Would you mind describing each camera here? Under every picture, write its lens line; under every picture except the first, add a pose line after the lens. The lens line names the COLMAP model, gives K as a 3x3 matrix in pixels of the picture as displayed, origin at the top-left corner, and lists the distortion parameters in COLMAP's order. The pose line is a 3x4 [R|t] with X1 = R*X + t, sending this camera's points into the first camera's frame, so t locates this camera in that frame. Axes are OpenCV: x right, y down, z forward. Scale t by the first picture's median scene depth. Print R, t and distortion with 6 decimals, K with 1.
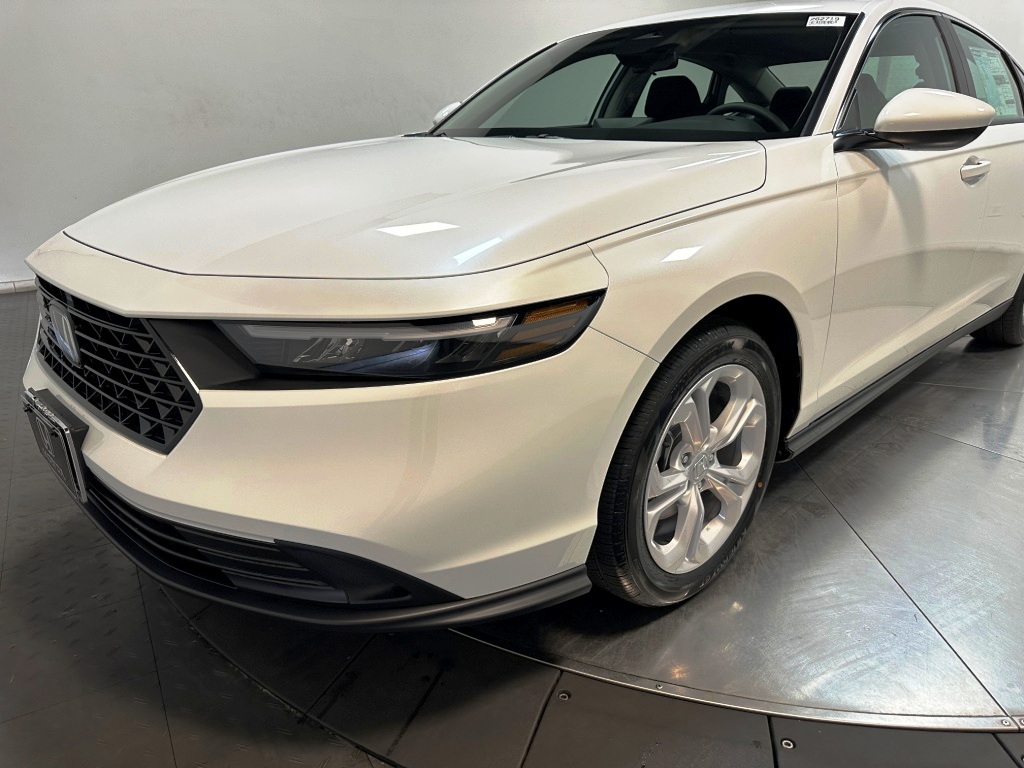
lens RADIAL K [[721.3, 0, 512.0], [0, 721.3, 384.0], [0, 0, 1]] dist [0.046205, -0.077627]
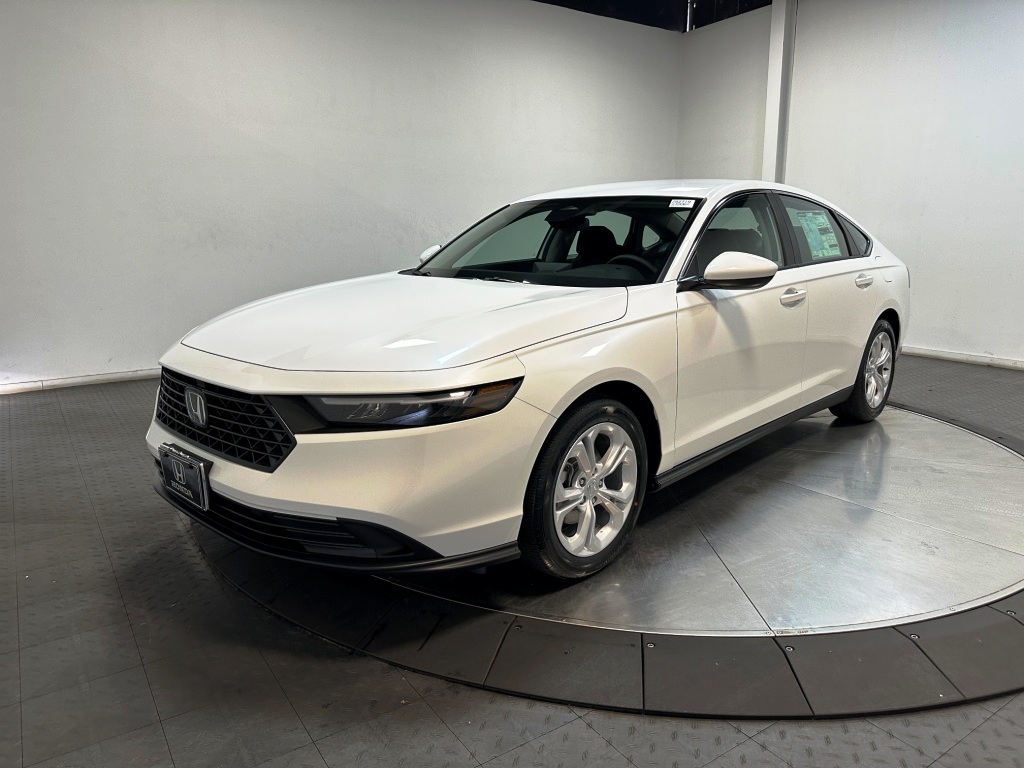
lens RADIAL K [[721.3, 0, 512.0], [0, 721.3, 384.0], [0, 0, 1]] dist [0.046205, -0.077627]
pose [[0.999352, -0.004851, 0.035655, 0.029125], [0.009482, 0.991354, -0.130874, 0.097877], [-0.034712, 0.131128, 0.990758, -0.622481]]
